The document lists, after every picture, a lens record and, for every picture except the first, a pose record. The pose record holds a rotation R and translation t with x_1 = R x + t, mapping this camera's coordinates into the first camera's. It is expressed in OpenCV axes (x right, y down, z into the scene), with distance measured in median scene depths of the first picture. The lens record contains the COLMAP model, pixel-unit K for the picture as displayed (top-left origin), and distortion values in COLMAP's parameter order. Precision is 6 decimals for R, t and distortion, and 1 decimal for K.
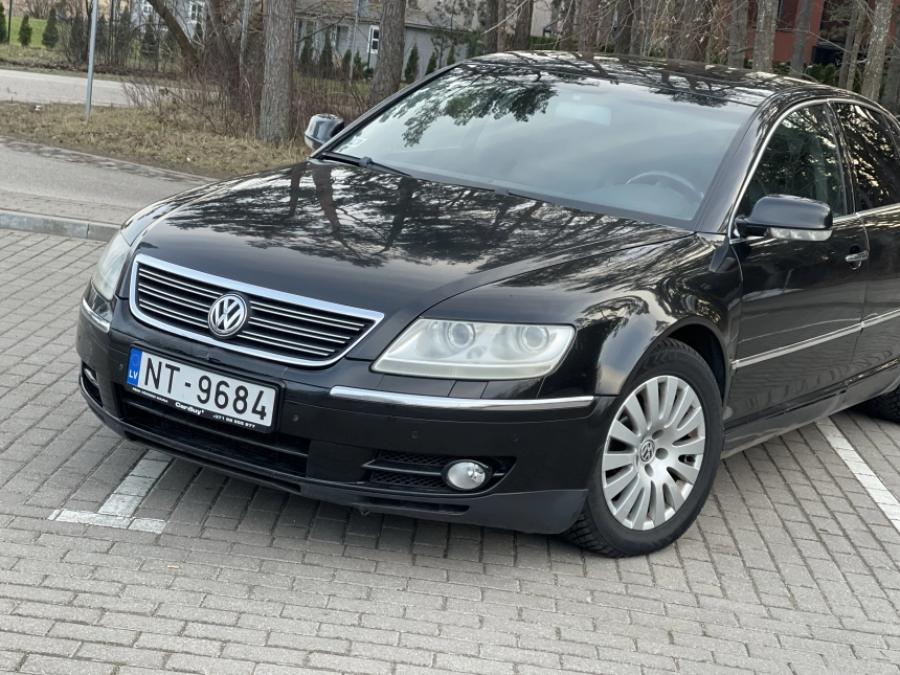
lens RADIAL K [[1714.0, 0, 449.6], [0, 1714.0, 320.9], [0, 0, 1]] dist [0.218480, 0.089302]
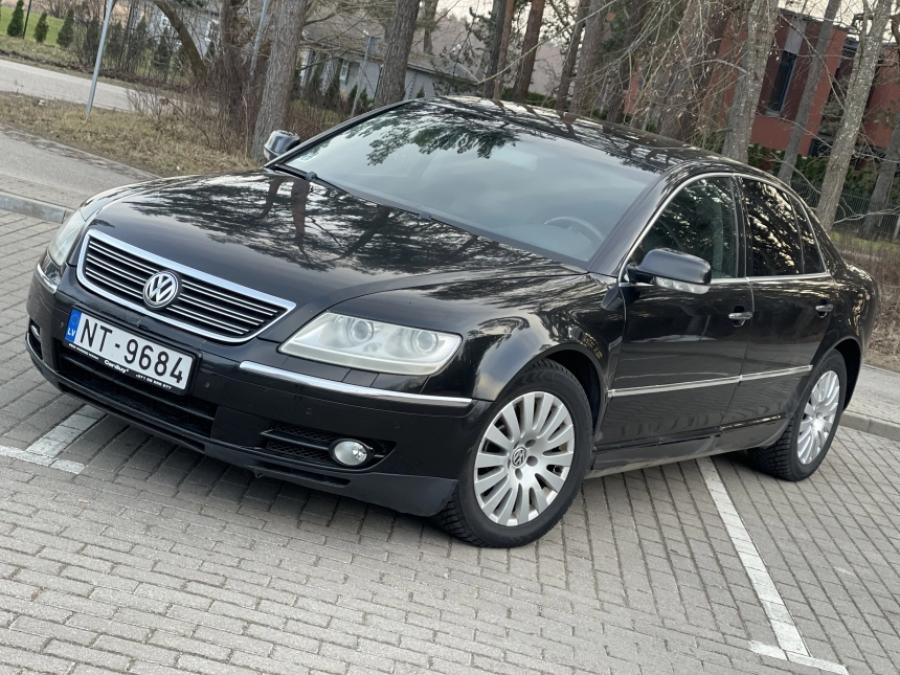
lens RADIAL K [[1708.6, 0, 450.0], [0, 1708.6, 337.5], [0, 0, 1]] dist [0.202348, 0.251238]
pose [[0.992631, 0.120797, 0.009563, 0.052265], [-0.120612, 0.992537, -0.017988, 0.024747], [-0.011664, 0.016702, 0.999792, -0.133334]]
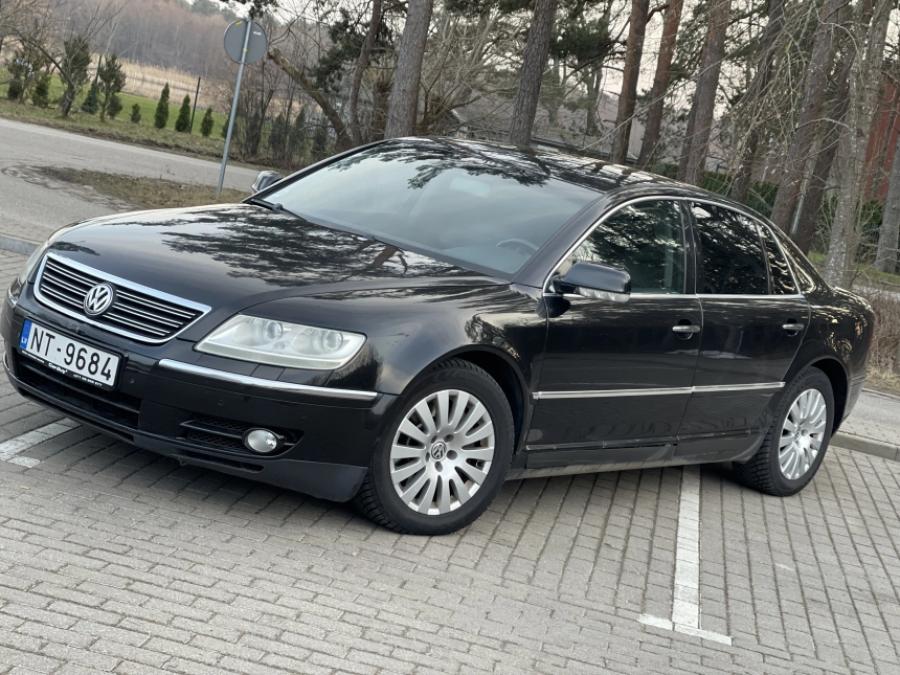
lens RADIAL K [[1708.6, 0, 450.0], [0, 1708.6, 337.5], [0, 0, 1]] dist [0.202348, 0.251238]
pose [[0.989741, 0.099984, -0.102056, 0.253372], [-0.105951, 0.992859, -0.054814, 0.064977], [0.095847, 0.065065, 0.993267, -0.230670]]
